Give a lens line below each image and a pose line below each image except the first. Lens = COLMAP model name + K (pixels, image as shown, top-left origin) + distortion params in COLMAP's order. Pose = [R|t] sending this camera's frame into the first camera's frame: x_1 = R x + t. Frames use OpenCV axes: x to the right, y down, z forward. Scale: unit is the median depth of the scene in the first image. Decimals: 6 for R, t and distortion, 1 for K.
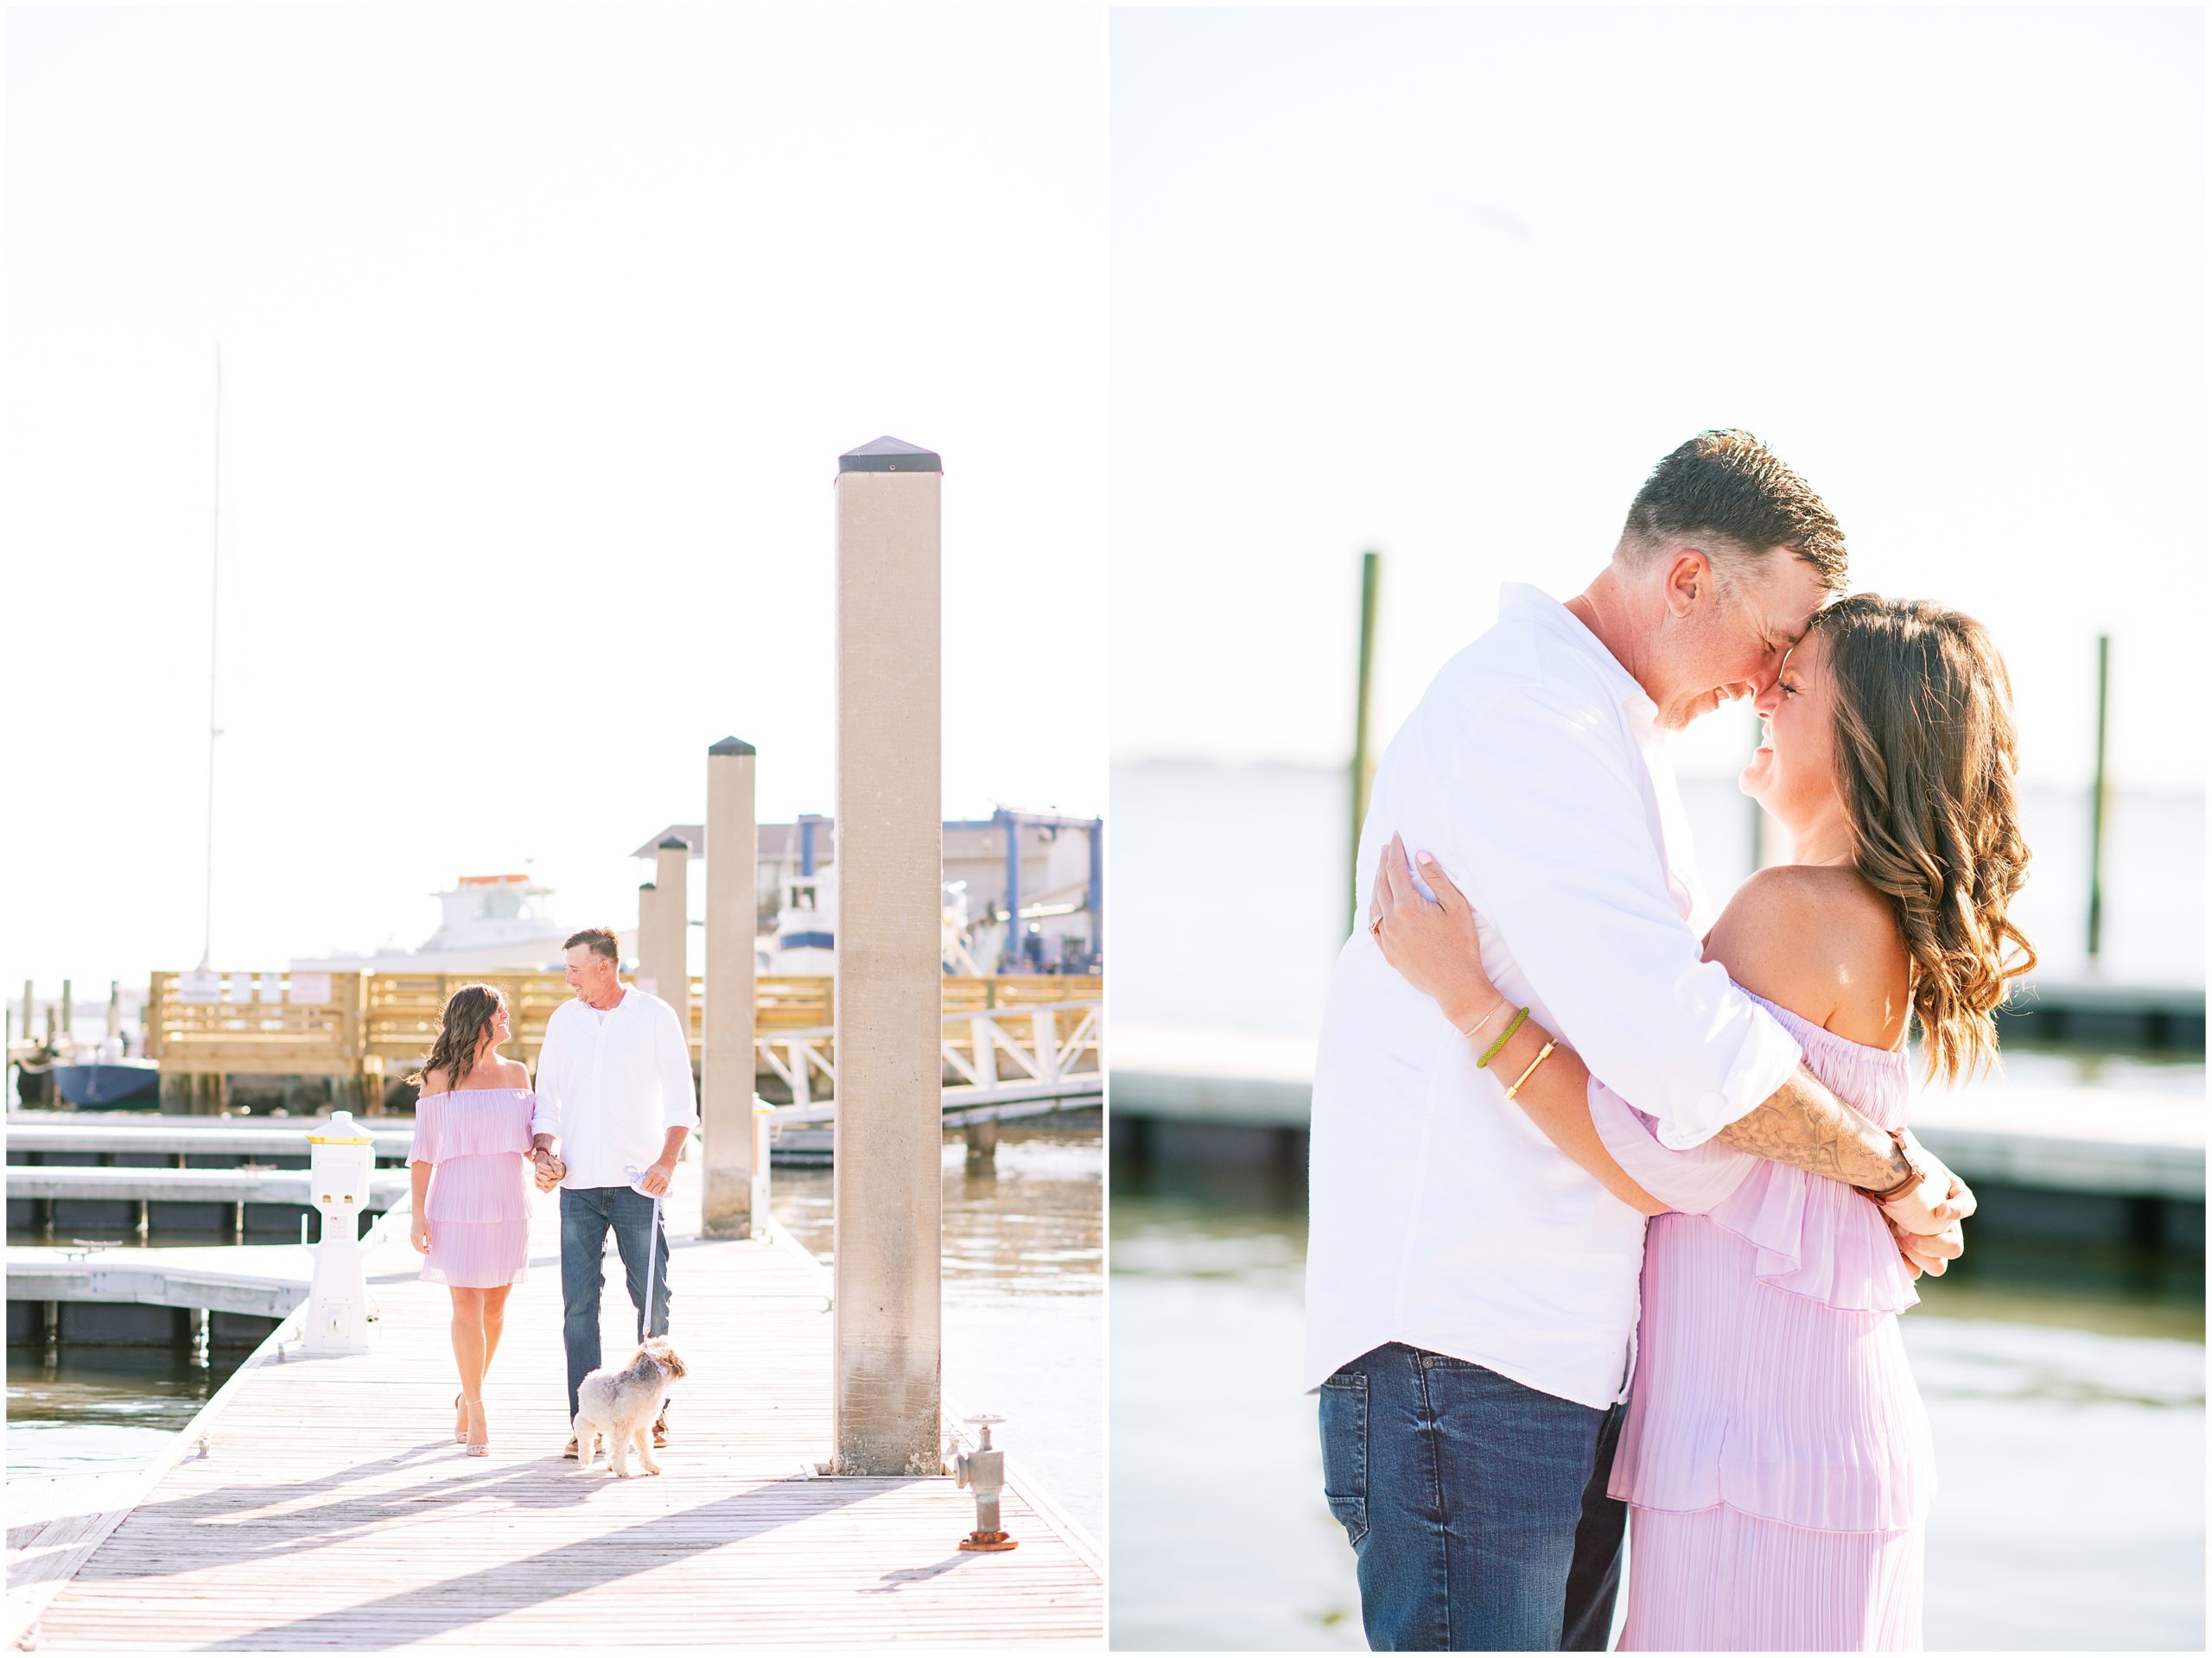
lens RADIAL K [[7282.7, 0, 1107.6], [0, 7282.7, 849.9], [0, 0, 1]] dist [-0.584529, 0.000000]
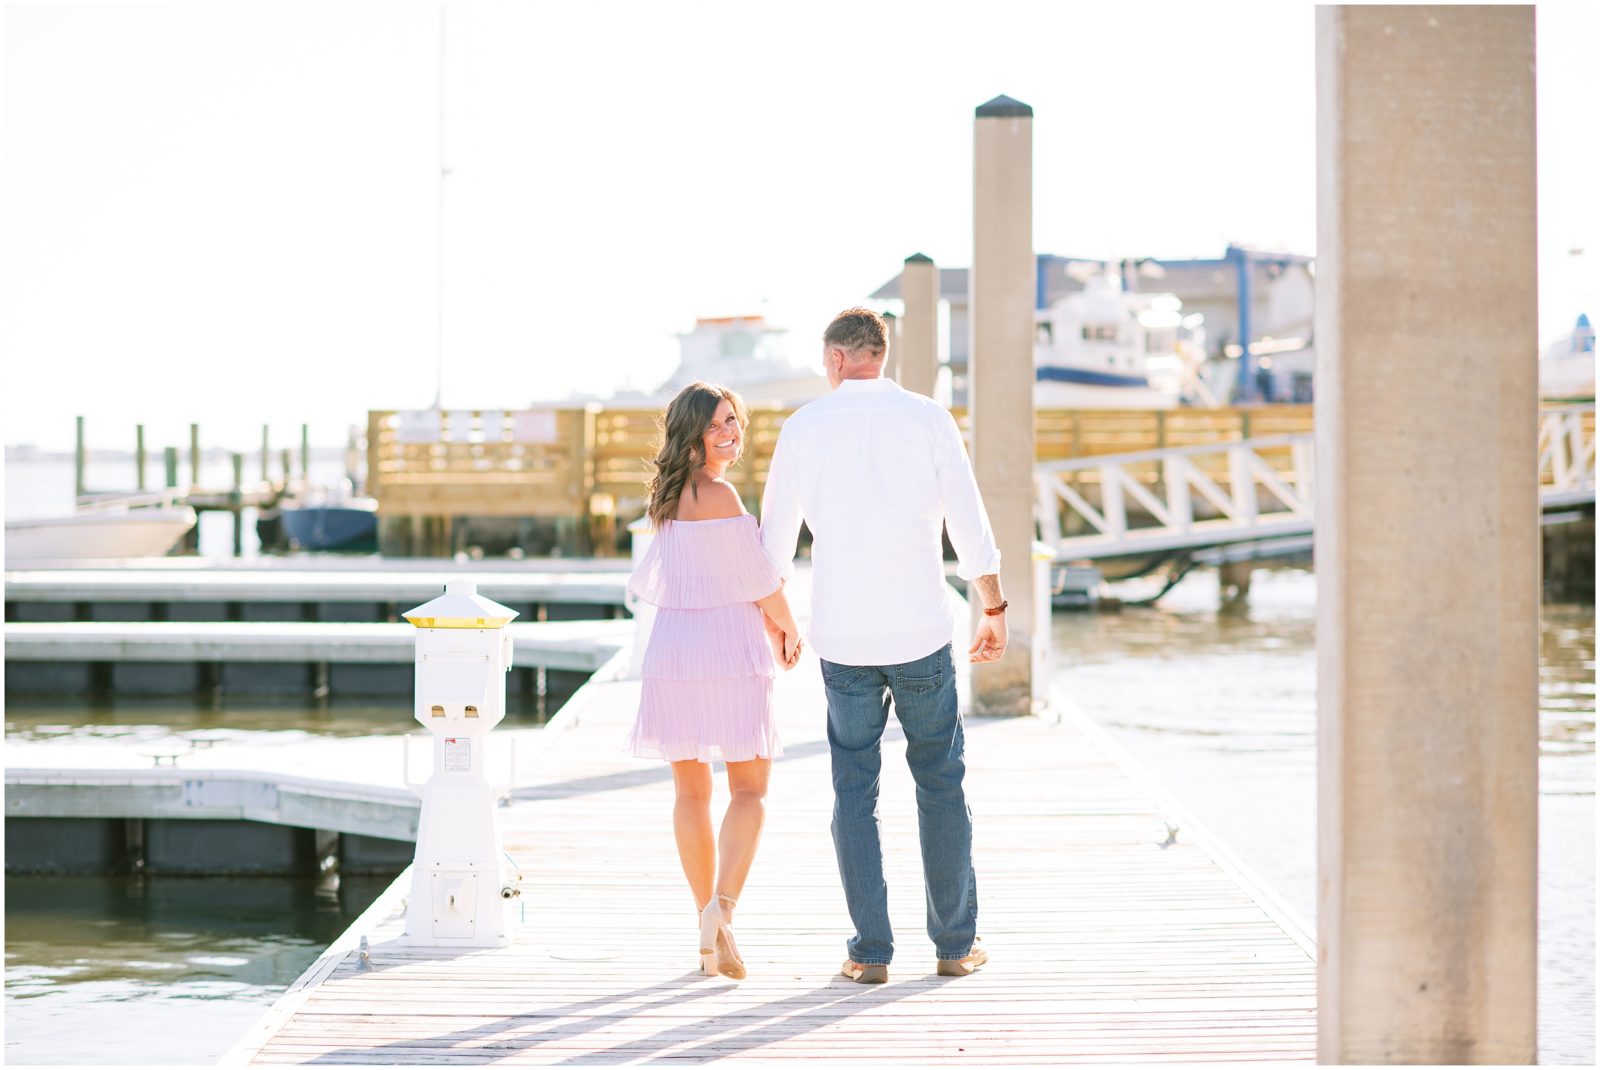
lens RADIAL K [[4199.3, 0, 808.9], [0, 4199.3, 535.7], [0, 0, 1]] dist [0.719671, 0.000000]
pose [[0.997283, -0.007155, -0.073318, -0.036668], [0.010000, 0.999208, 0.038507, 0.014001], [0.072984, -0.039136, 0.996565, 0.494627]]
